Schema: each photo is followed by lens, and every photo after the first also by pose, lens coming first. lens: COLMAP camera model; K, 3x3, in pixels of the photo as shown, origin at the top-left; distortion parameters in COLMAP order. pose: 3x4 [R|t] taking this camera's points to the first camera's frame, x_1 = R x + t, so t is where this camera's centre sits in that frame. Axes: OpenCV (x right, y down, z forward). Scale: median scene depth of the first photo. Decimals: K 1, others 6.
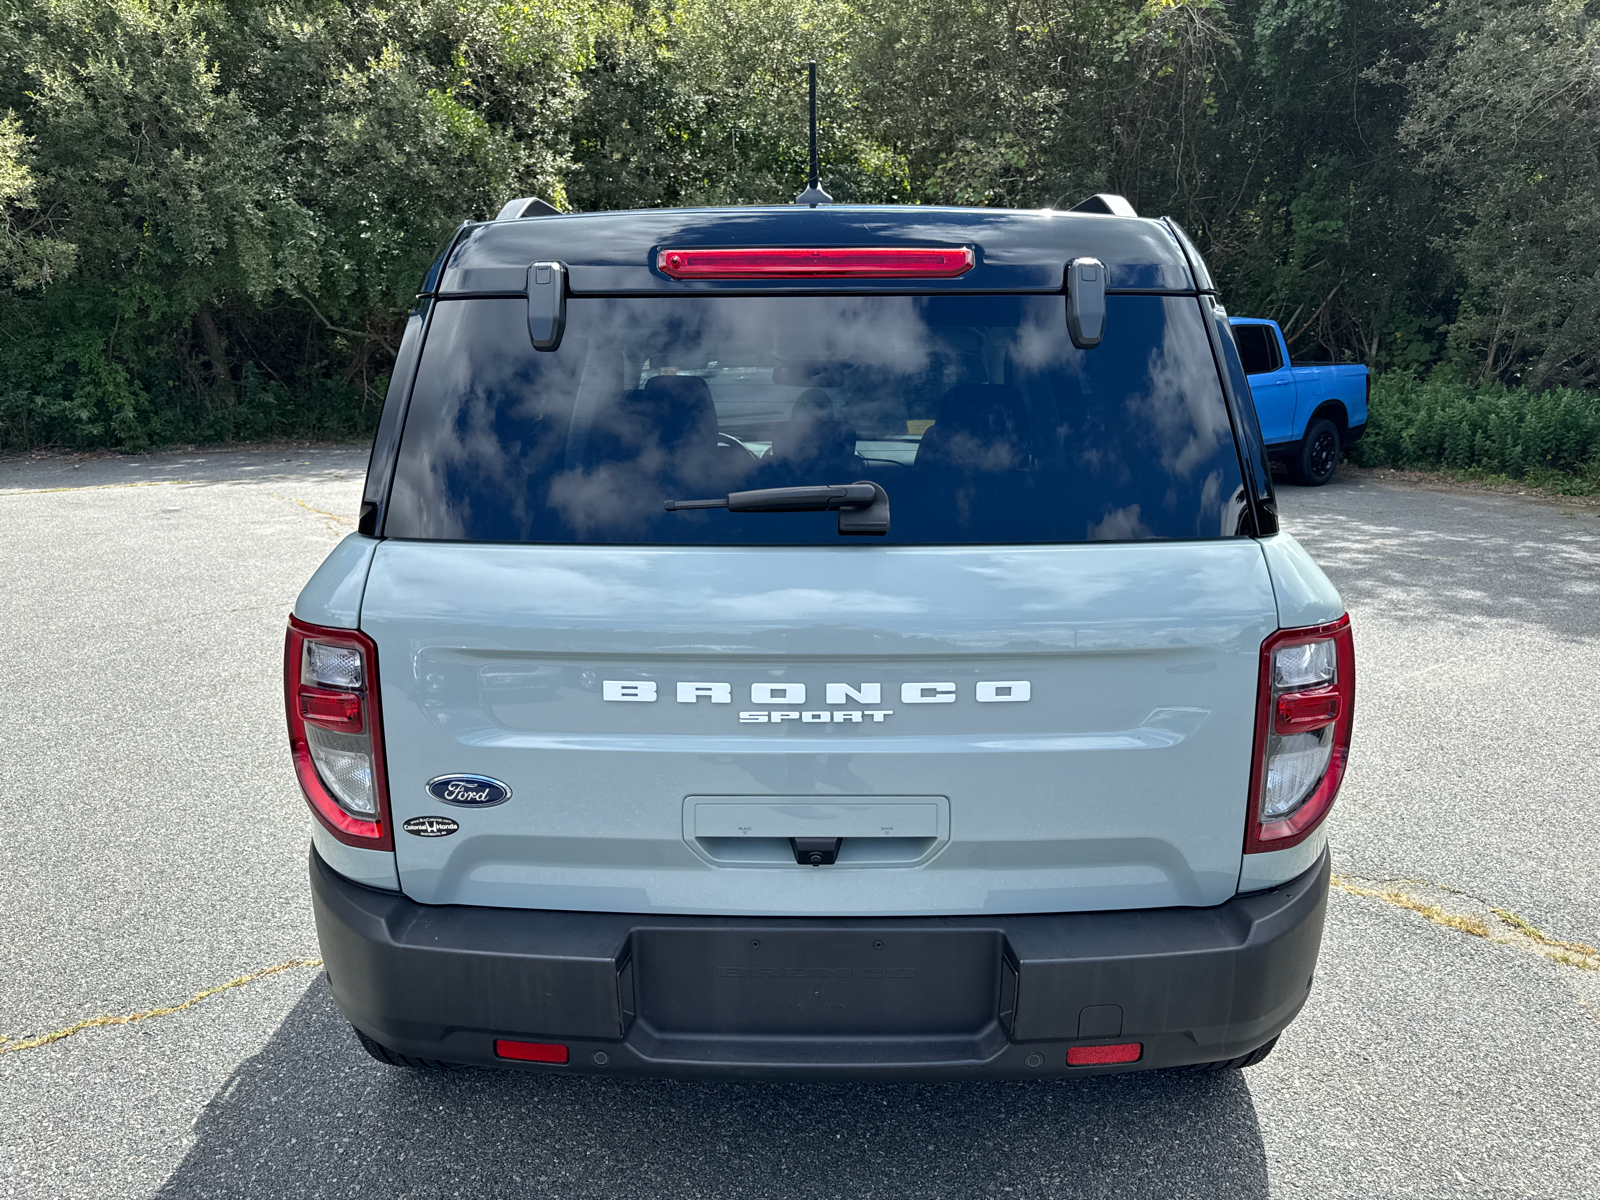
lens RADIAL K [[1136.1, 0, 793.4], [0, 1136.1, 599.0], [0, 0, 1]] dist [0.002738, -0.007190]
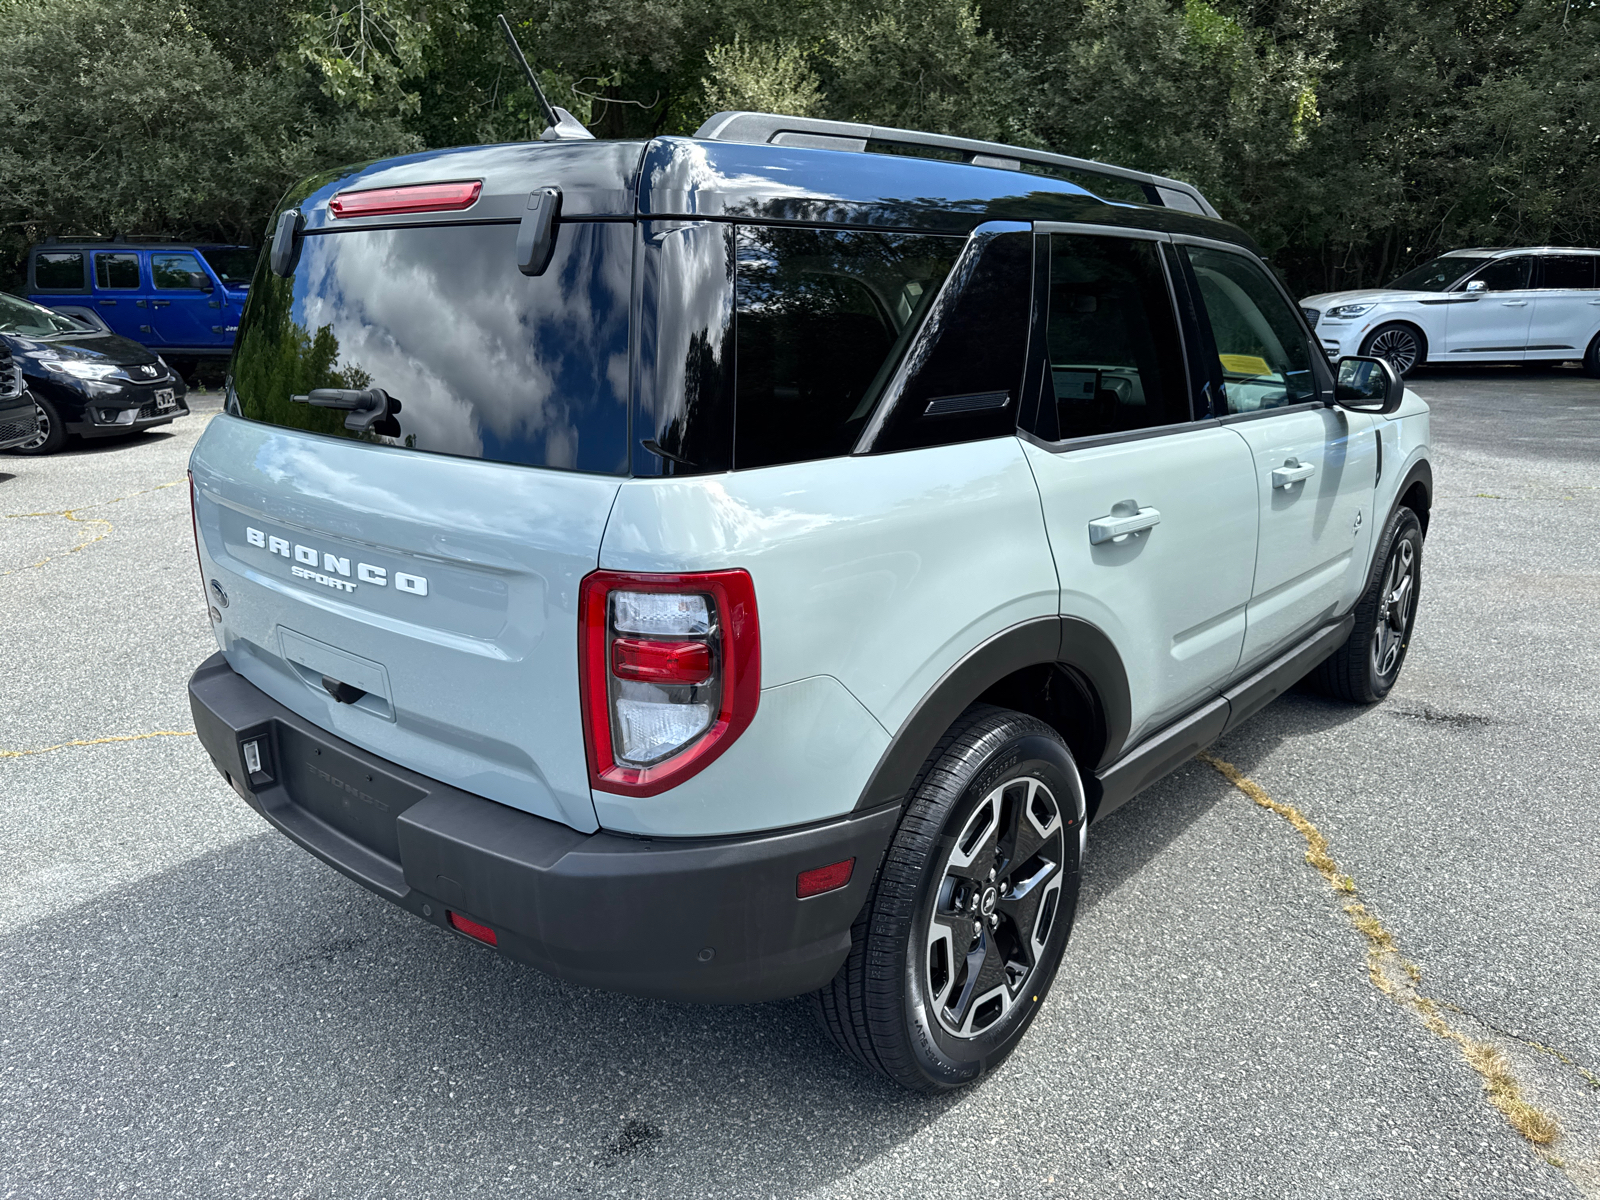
lens RADIAL K [[1136.1, 0, 793.4], [0, 1136.1, 599.0], [0, 0, 1]] dist [0.002738, -0.007190]
pose [[0.771719, 0.172088, -0.612239, 0.119862], [-0.132692, 0.985076, 0.109629, -0.008162], [0.621967, -0.003363, 0.783036, 0.034131]]
